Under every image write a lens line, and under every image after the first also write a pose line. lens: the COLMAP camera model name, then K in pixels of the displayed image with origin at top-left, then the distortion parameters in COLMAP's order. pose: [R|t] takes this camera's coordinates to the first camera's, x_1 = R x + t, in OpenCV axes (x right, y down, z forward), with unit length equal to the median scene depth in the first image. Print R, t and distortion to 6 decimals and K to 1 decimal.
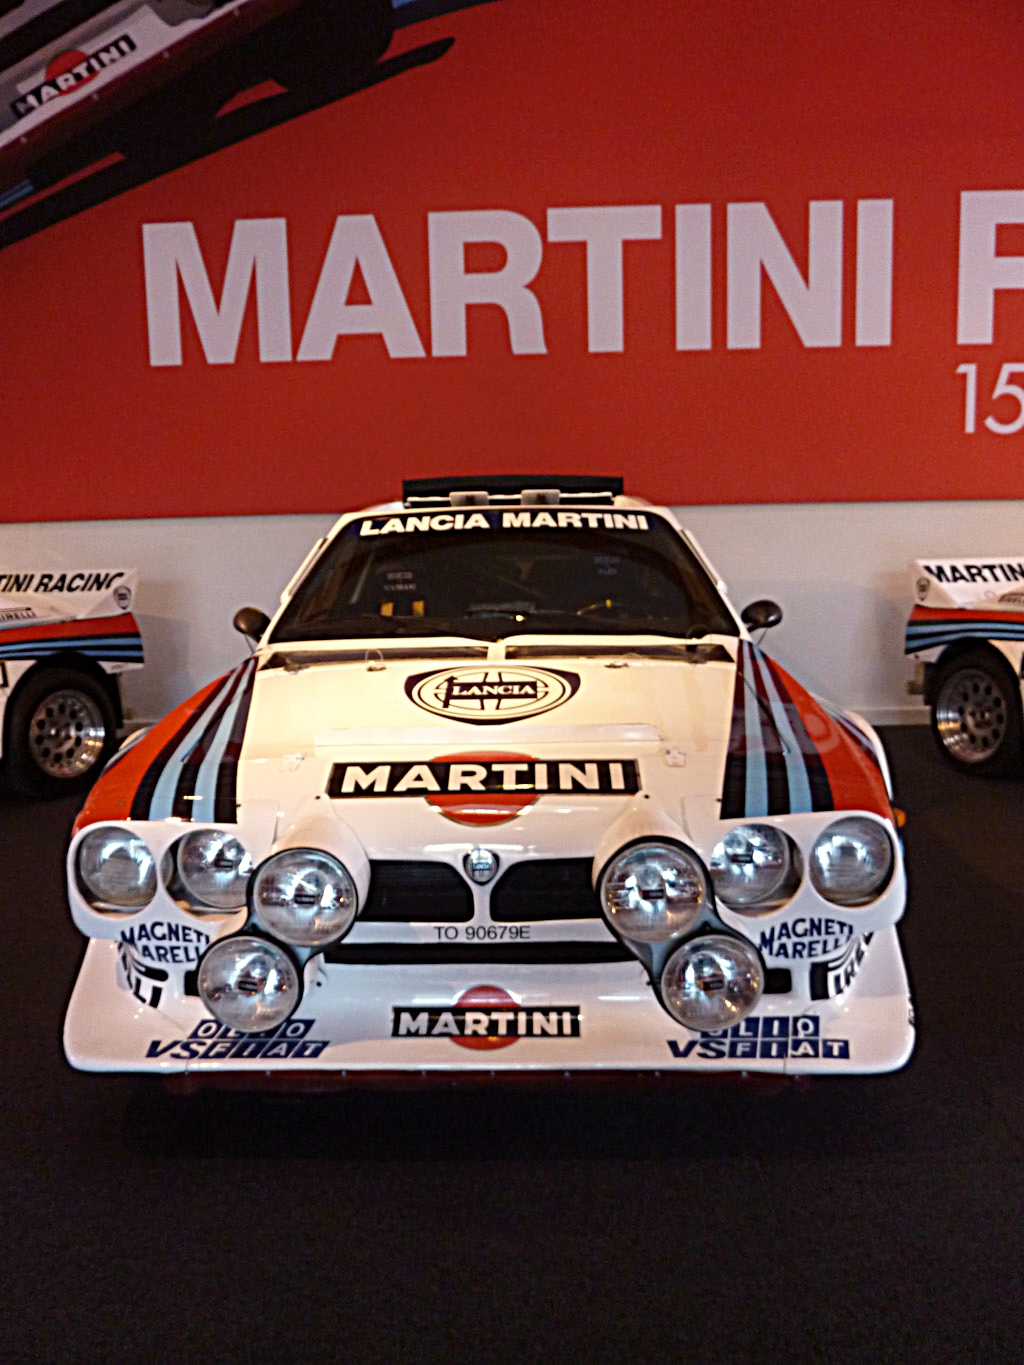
lens RADIAL K [[994.7, 0, 509.4], [0, 994.7, 680.6], [0, 0, 1]] dist [-0.034126, 0.010875]
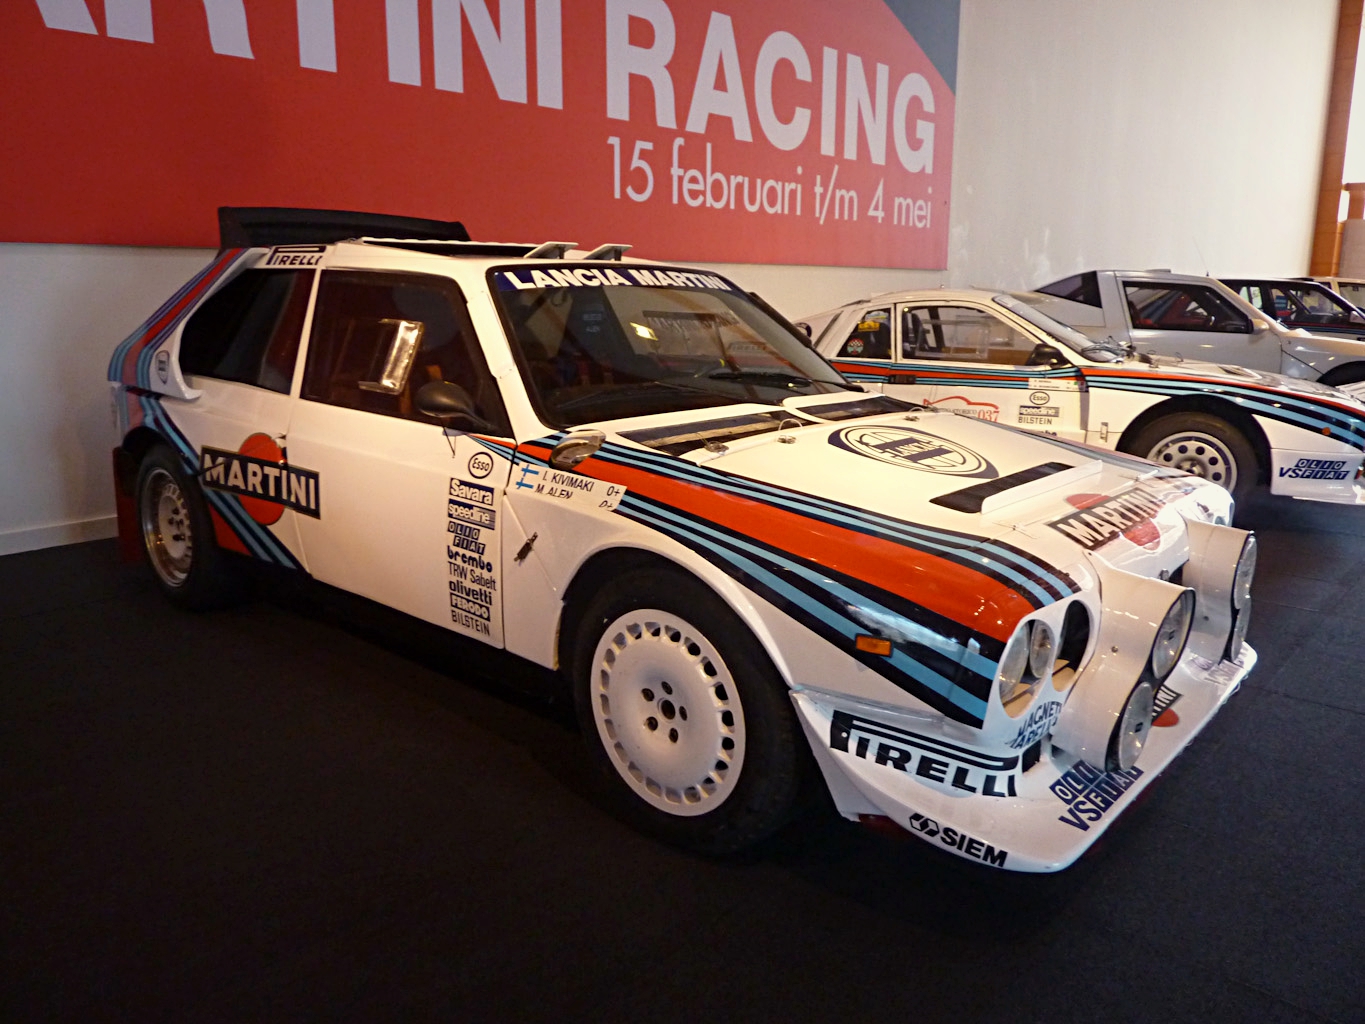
lens RADIAL K [[994.7, 0, 684.3], [0, 994.7, 510.9], [0, 0, 1]] dist [-0.034126, 0.010875]
pose [[0.651279, -0.146519, 0.744558, -0.401706], [0.063080, 0.988240, 0.139295, -0.047120], [-0.756212, -0.043753, 0.652863, 0.169051]]
